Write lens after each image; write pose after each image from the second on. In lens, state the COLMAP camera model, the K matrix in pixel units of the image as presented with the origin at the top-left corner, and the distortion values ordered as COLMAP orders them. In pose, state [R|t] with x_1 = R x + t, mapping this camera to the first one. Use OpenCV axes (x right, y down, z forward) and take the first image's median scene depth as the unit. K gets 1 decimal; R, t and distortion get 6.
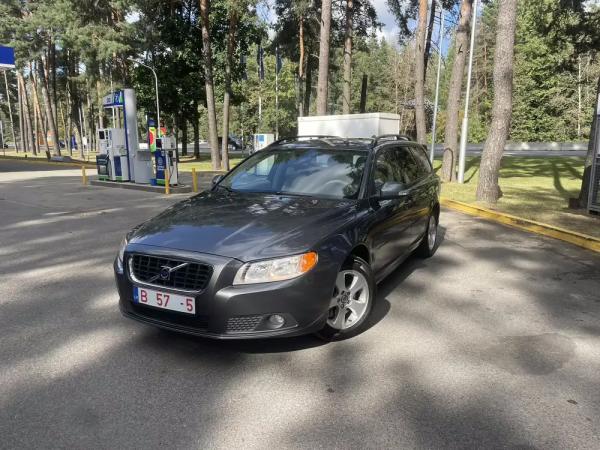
lens RADIAL K [[423.5, 0, 300.0], [0, 423.5, 225.0], [0, 0, 1]] dist [0.045249, -0.063810]
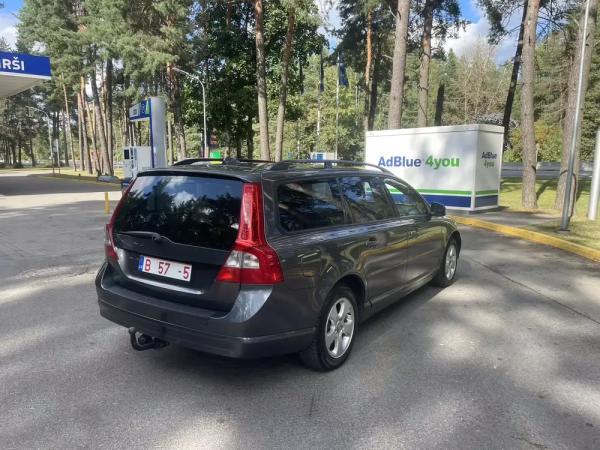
lens RADIAL K [[403.9, 0, 300.0], [0, 403.9, 225.0], [0, 0, 1]] dist [0.037158, -0.000731]
pose [[0.991054, 0.022455, -0.131557, -0.016313], [-0.026805, 0.999148, -0.031389, -0.033970], [0.130740, 0.034635, 0.990812, 0.157116]]
